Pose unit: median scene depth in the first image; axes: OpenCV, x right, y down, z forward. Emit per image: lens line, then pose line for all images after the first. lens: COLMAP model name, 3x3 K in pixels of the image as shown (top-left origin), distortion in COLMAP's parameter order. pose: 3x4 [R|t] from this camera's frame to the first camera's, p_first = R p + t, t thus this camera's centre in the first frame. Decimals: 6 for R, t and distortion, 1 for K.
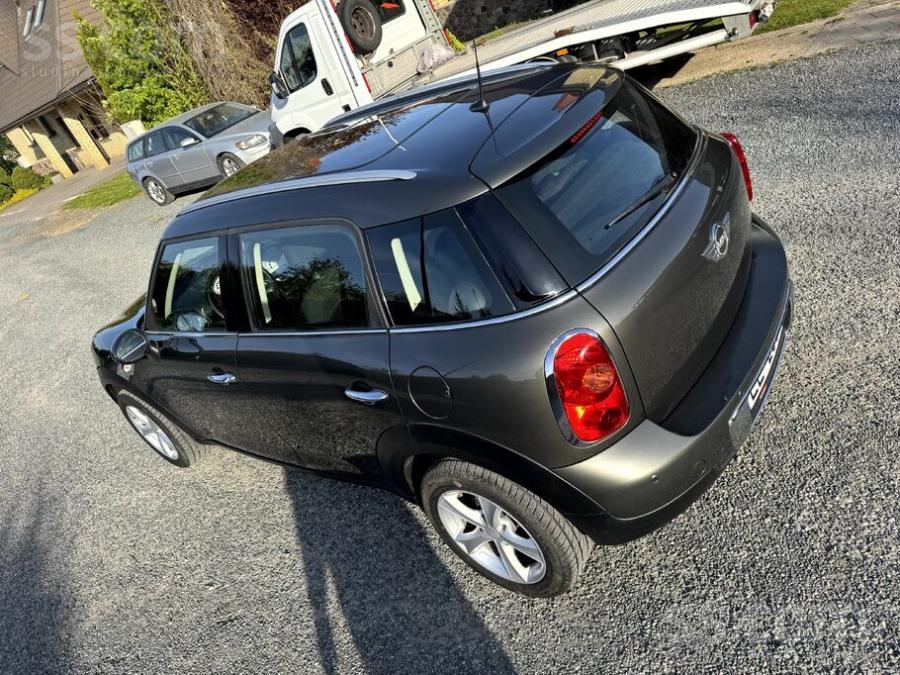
lens RADIAL K [[623.9, 0, 450.0], [0, 623.9, 337.5], [0, 0, 1]] dist [0.066556, -0.060398]
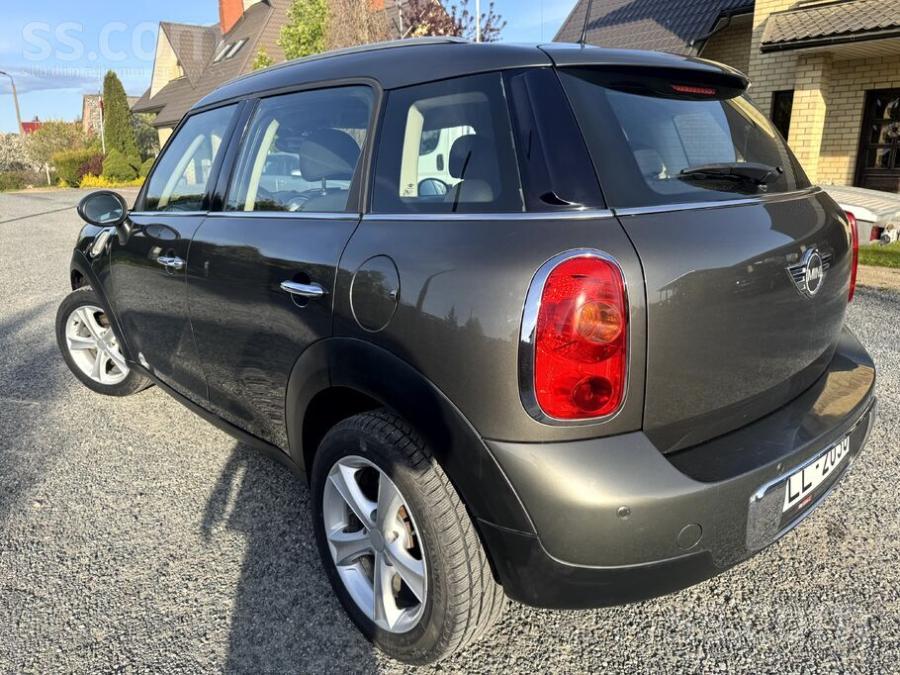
lens RADIAL K [[635.5, 0, 450.0], [0, 635.5, 337.5], [0, 0, 1]] dist [0.002542, 0.004792]
pose [[0.916572, 0.387154, -0.100034, 0.126237], [-0.399675, 0.894796, -0.198996, 0.217496], [0.012468, 0.222376, 0.974881, 0.248612]]
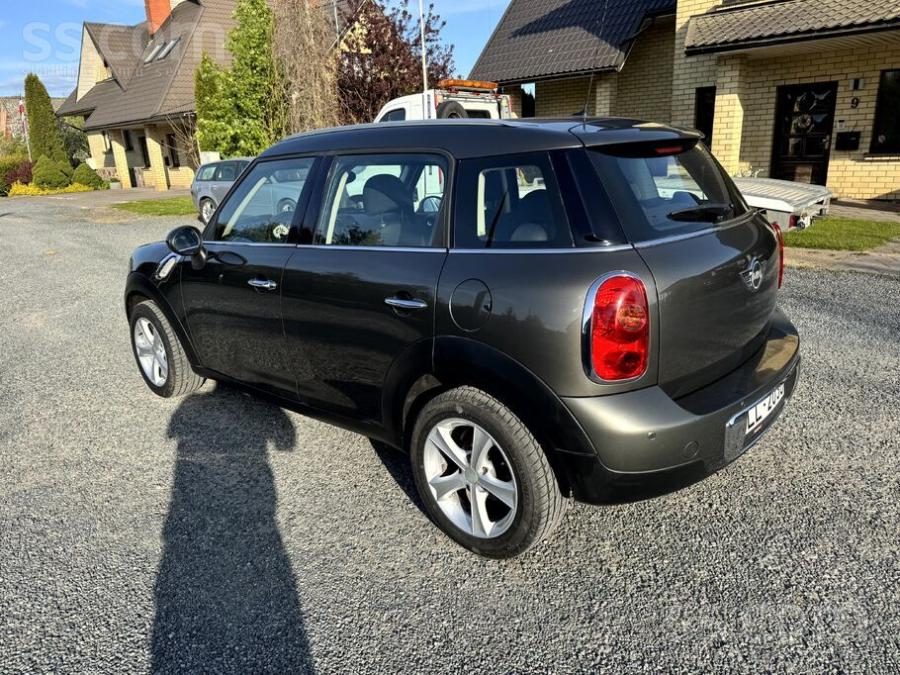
lens RADIAL K [[623.9, 0, 450.0], [0, 623.9, 337.5], [0, 0, 1]] dist [0.066556, -0.060398]
pose [[0.942546, 0.333869, -0.011802, -0.028510], [-0.328326, 0.919215, -0.217362, 0.337418], [-0.061722, 0.208749, 0.976020, -0.032998]]
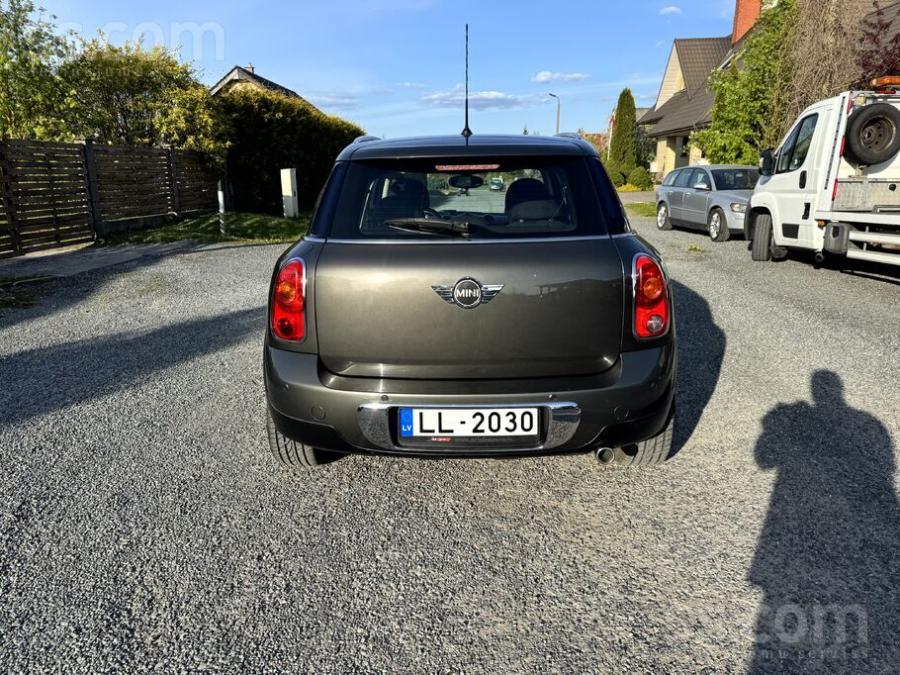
lens RADIAL K [[644.6, 0, 450.0], [0, 644.6, 337.5], [0, 0, 1]] dist [0.002608, -0.011153]
pose [[0.522564, 0.534448, -0.664298, 1.182938], [-0.586148, 0.791011, 0.175305, -0.281949], [0.619159, 0.297769, 0.726620, 0.174222]]
